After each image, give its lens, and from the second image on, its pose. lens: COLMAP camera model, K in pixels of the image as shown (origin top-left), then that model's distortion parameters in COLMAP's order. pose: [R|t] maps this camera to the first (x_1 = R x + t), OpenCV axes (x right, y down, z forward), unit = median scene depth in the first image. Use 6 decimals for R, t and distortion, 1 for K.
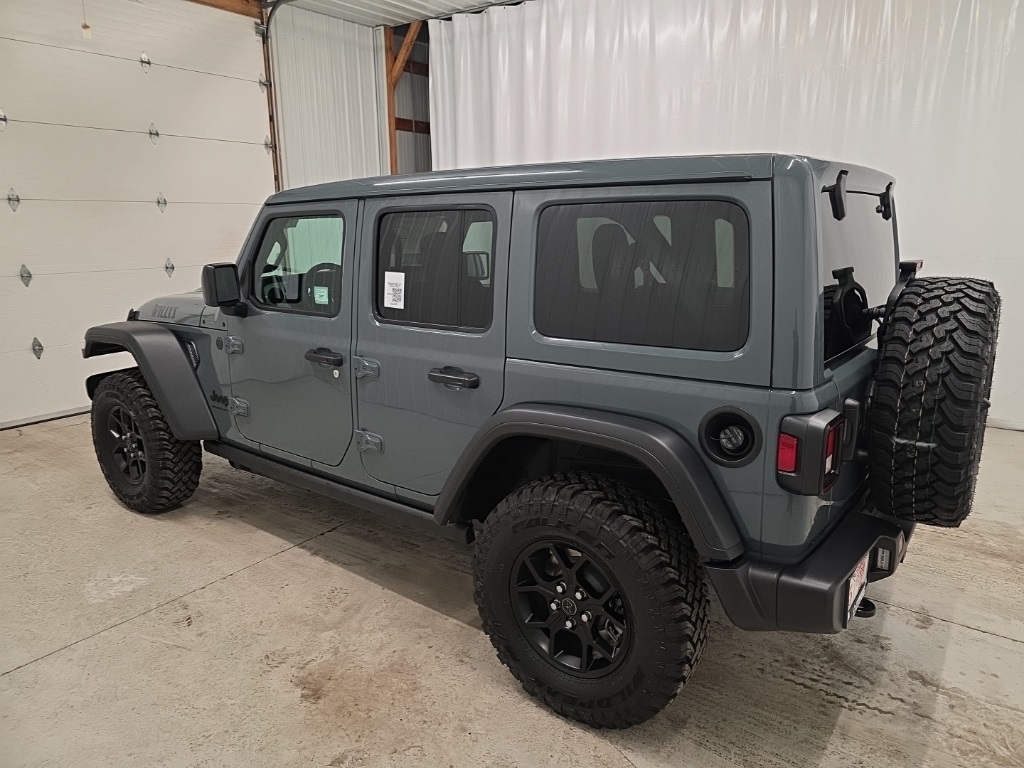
lens RADIAL K [[689.7, 0, 518.5], [0, 689.7, 379.9], [0, 0, 1]] dist [0.037485, -0.026349]
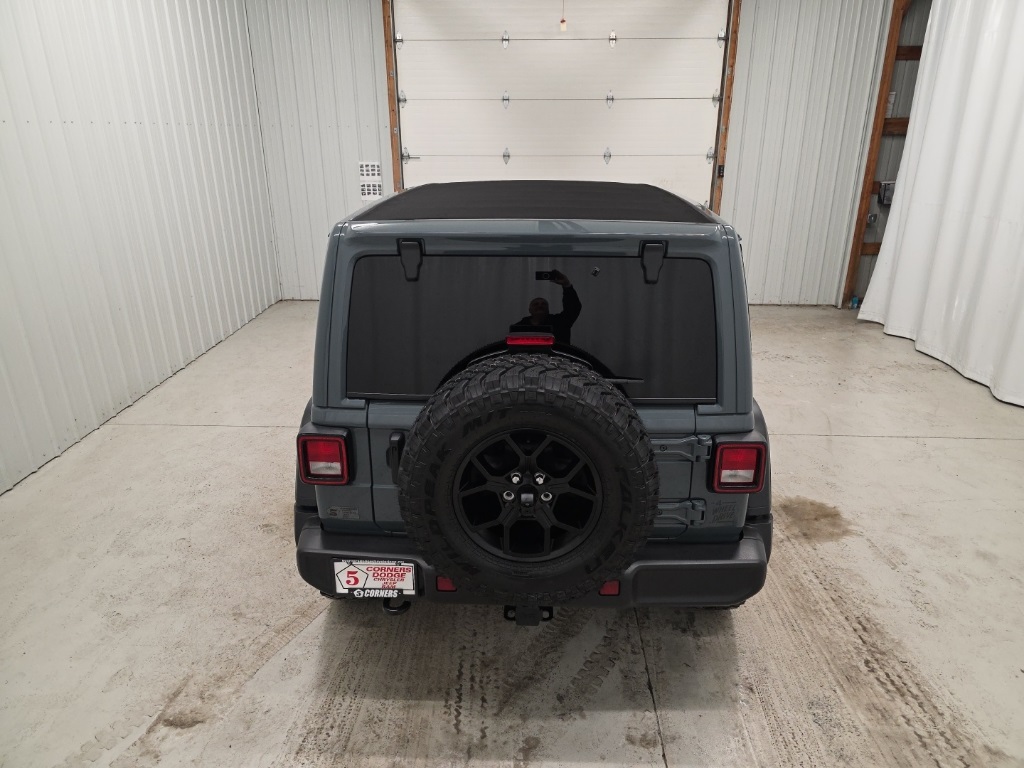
lens RADIAL K [[689.7, 0, 512.9], [0, 689.7, 377.7], [0, 0, 1]] dist [0.037485, -0.026349]
pose [[0.550922, 0.284282, -0.784645, 1.101627], [-0.189320, 0.958255, 0.214256, -0.254076], [0.812799, 0.030511, 0.581744, 0.370264]]
